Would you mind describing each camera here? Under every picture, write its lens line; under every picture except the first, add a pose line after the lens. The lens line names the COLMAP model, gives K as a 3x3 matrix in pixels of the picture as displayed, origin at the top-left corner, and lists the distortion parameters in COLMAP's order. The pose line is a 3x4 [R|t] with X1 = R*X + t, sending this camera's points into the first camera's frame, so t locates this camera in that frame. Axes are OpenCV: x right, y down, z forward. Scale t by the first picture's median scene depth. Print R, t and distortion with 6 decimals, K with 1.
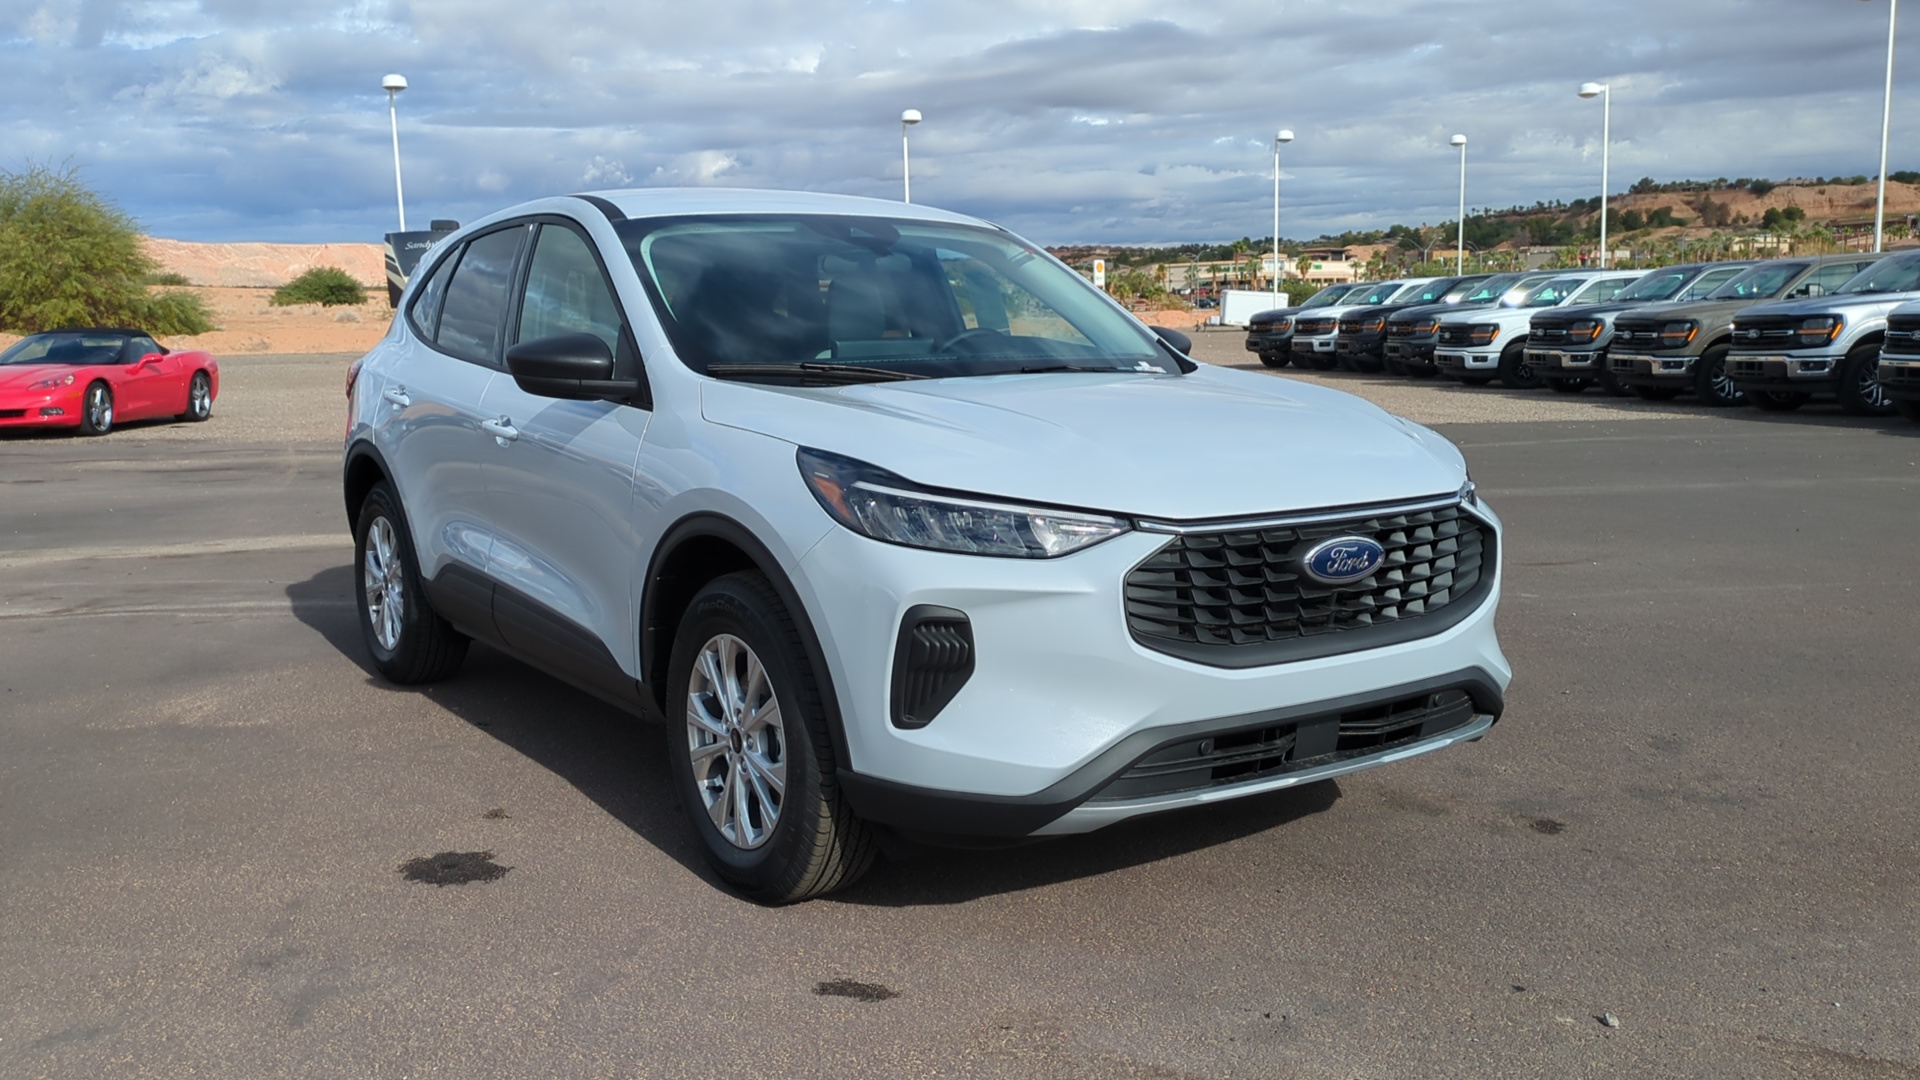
lens RADIAL K [[1651.4, 0, 963.0], [0, 1651.4, 540.6], [0, 0, 1]] dist [0.047044, -0.044293]
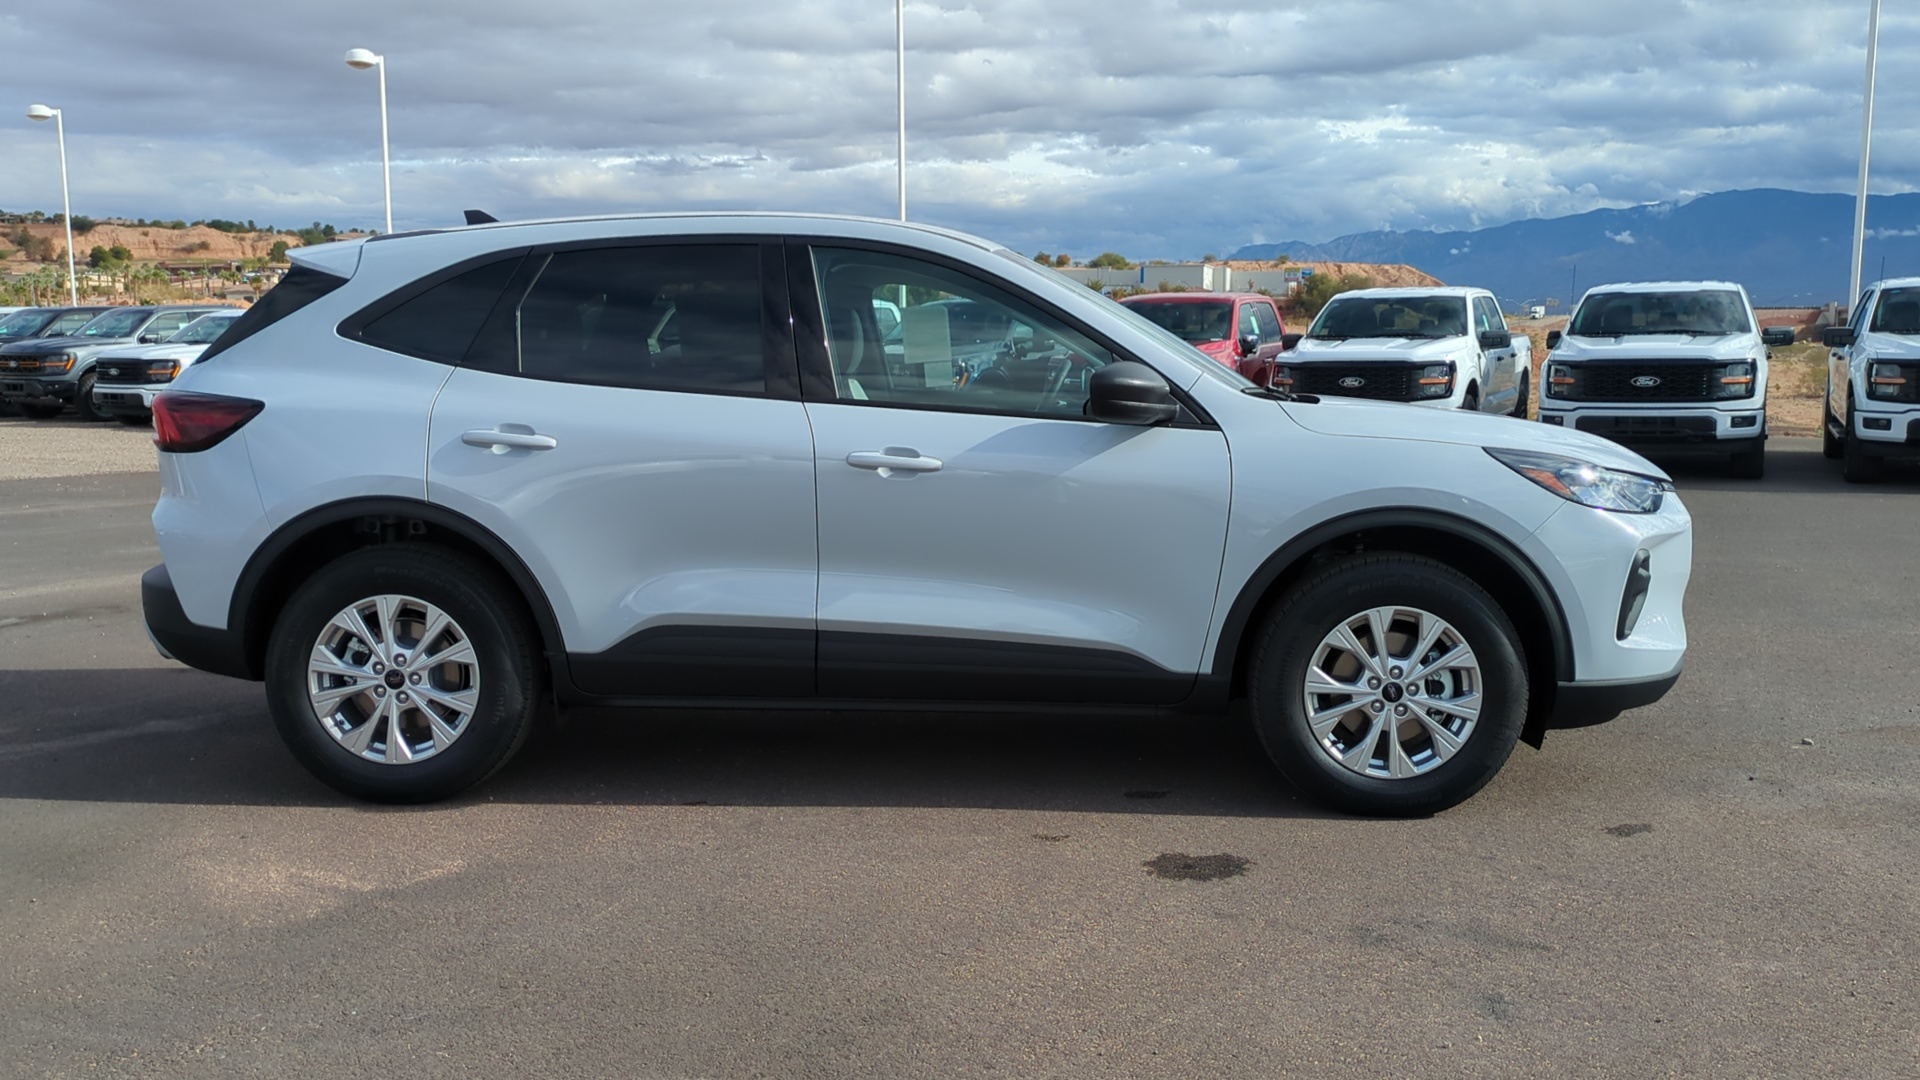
lens RADIAL K [[1651.4, 0, 962.8], [0, 1651.4, 544.6], [0, 0, 1]] dist [0.047044, -0.044293]
pose [[0.616200, -0.081124, 0.783401, -1.152558], [0.097311, 0.994902, 0.026484, -0.046239], [-0.781555, 0.059915, 0.620953, 0.429611]]
